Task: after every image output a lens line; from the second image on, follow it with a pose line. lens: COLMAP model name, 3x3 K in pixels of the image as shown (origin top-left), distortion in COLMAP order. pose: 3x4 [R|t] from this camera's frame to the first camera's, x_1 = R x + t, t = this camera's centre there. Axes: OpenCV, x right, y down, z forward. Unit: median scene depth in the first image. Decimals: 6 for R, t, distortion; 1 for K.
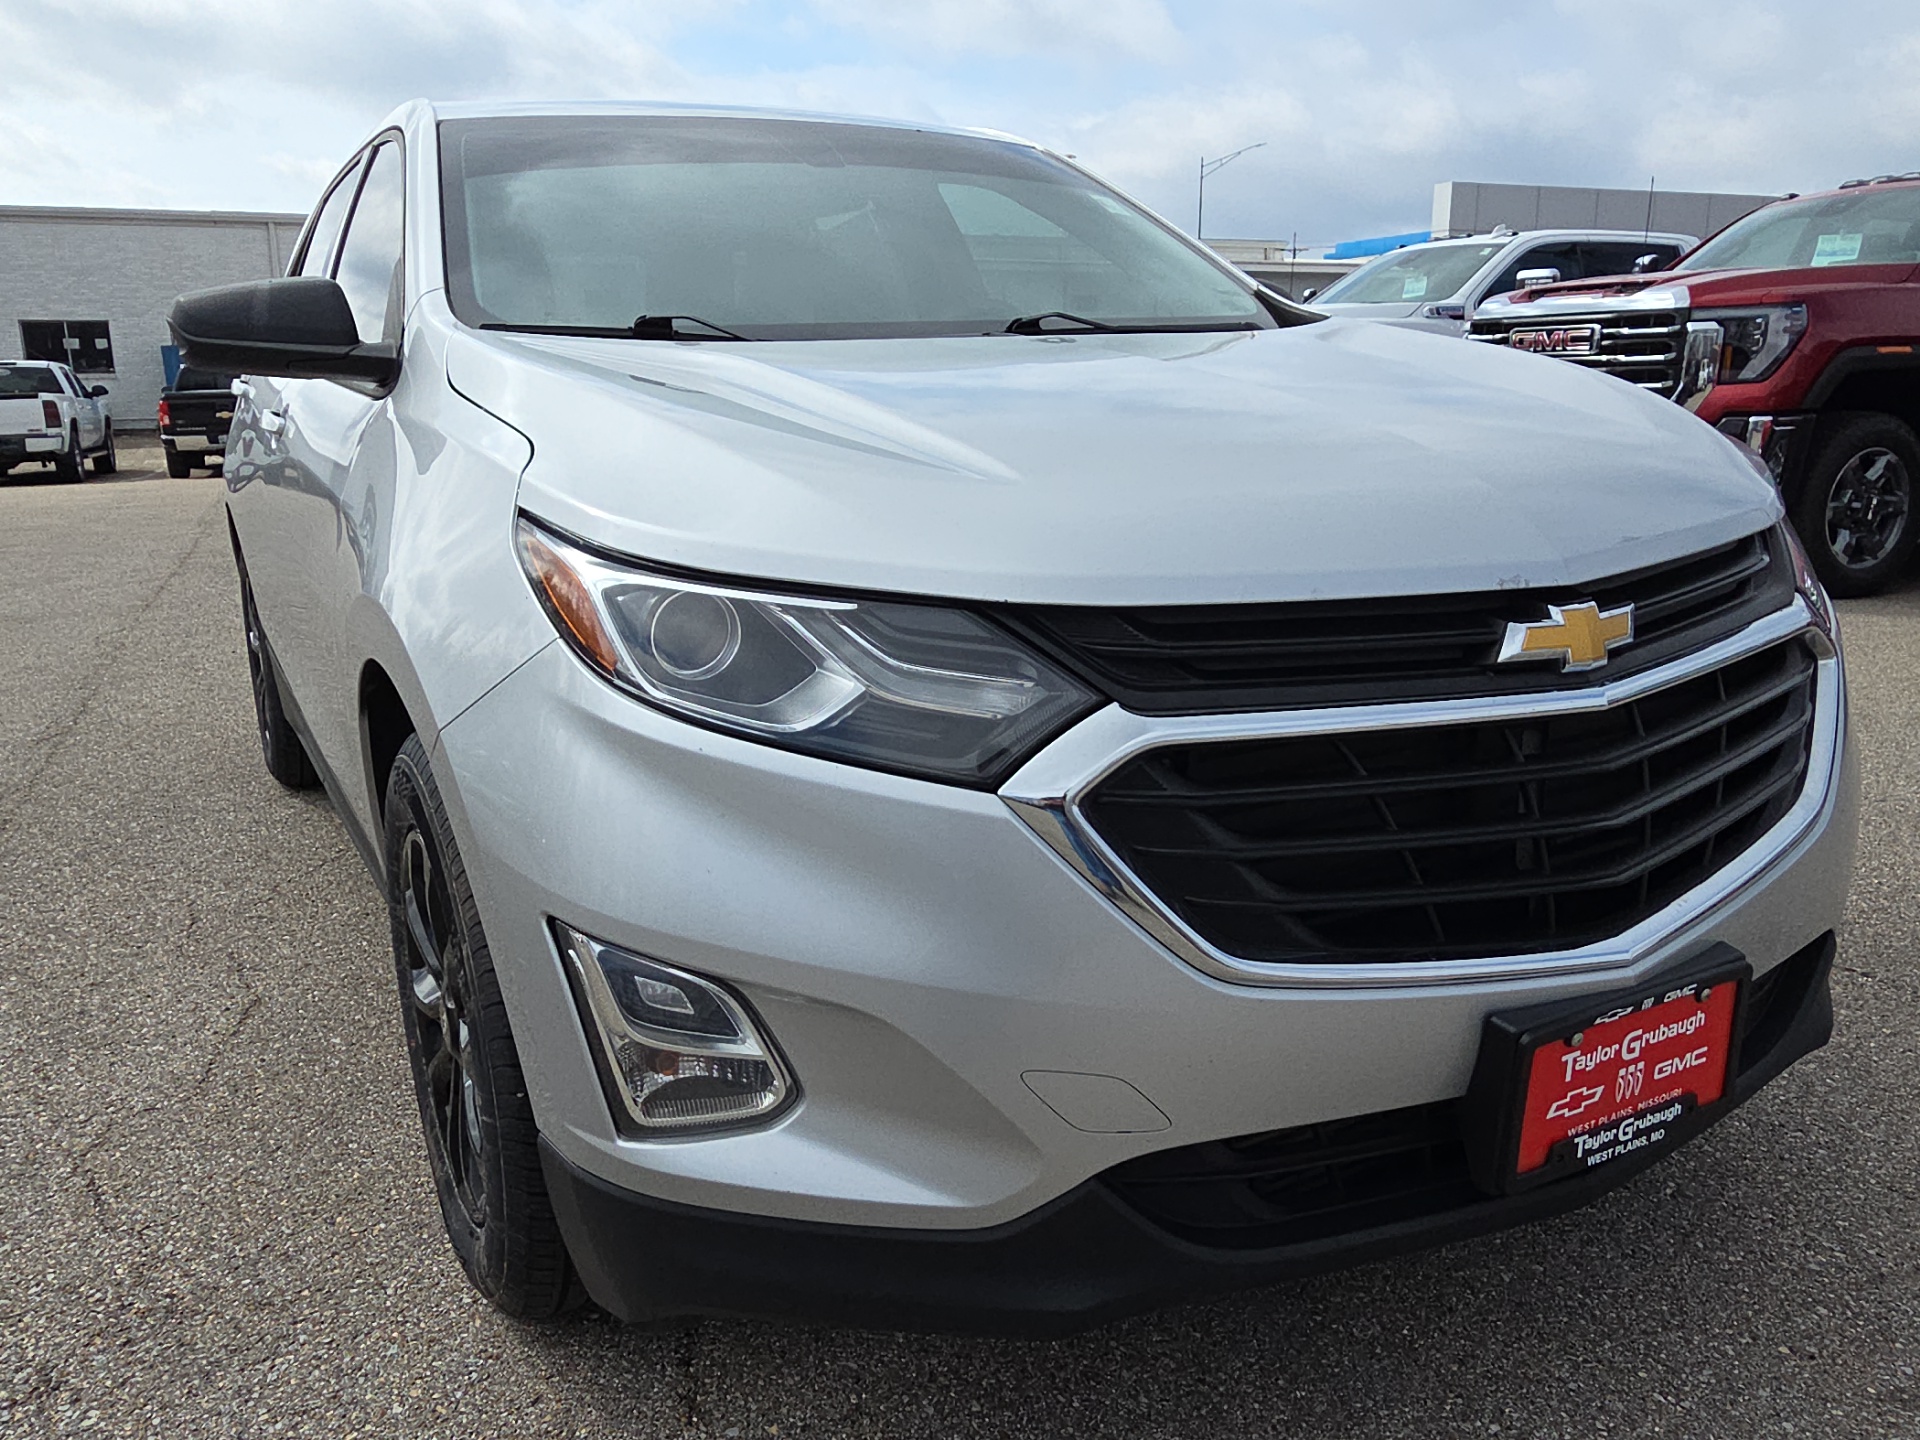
lens RADIAL K [[1485.3, 0, 954.3], [0, 1485.3, 732.1], [0, 0, 1]] dist [0.006847, -0.003130]
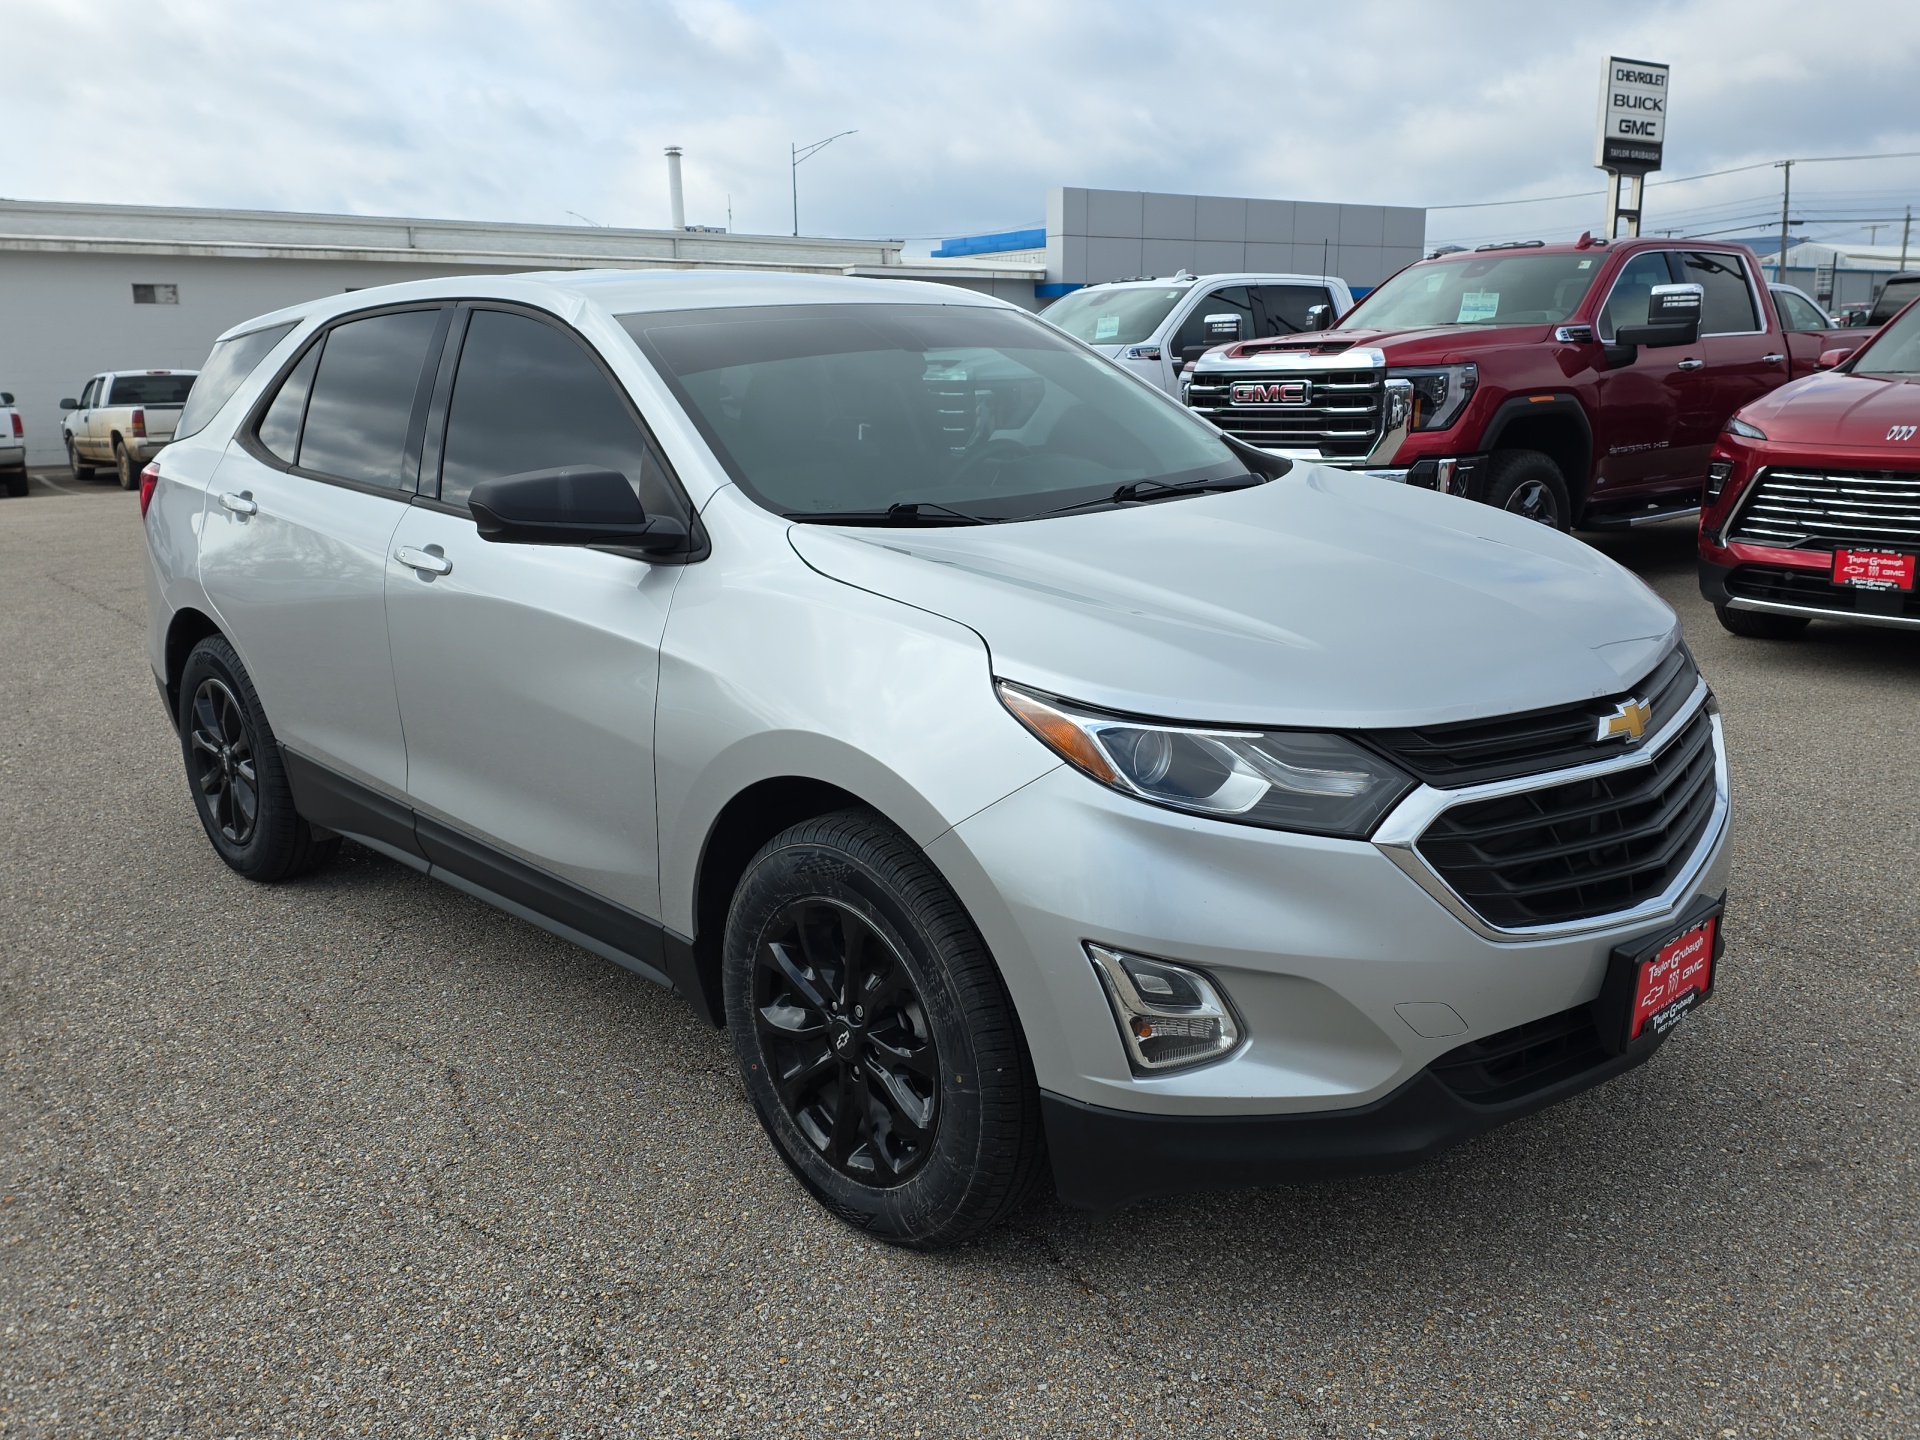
lens RADIAL K [[1574.7, 0, 957.0], [0, 1574.7, 706.8], [0, 0, 1]] dist [0.128645, -0.176213]
pose [[0.965780, -0.061273, 0.252023, -0.780826], [0.067295, 0.997615, -0.015334, -0.104181], [-0.250482, 0.031769, 0.967600, -0.577408]]
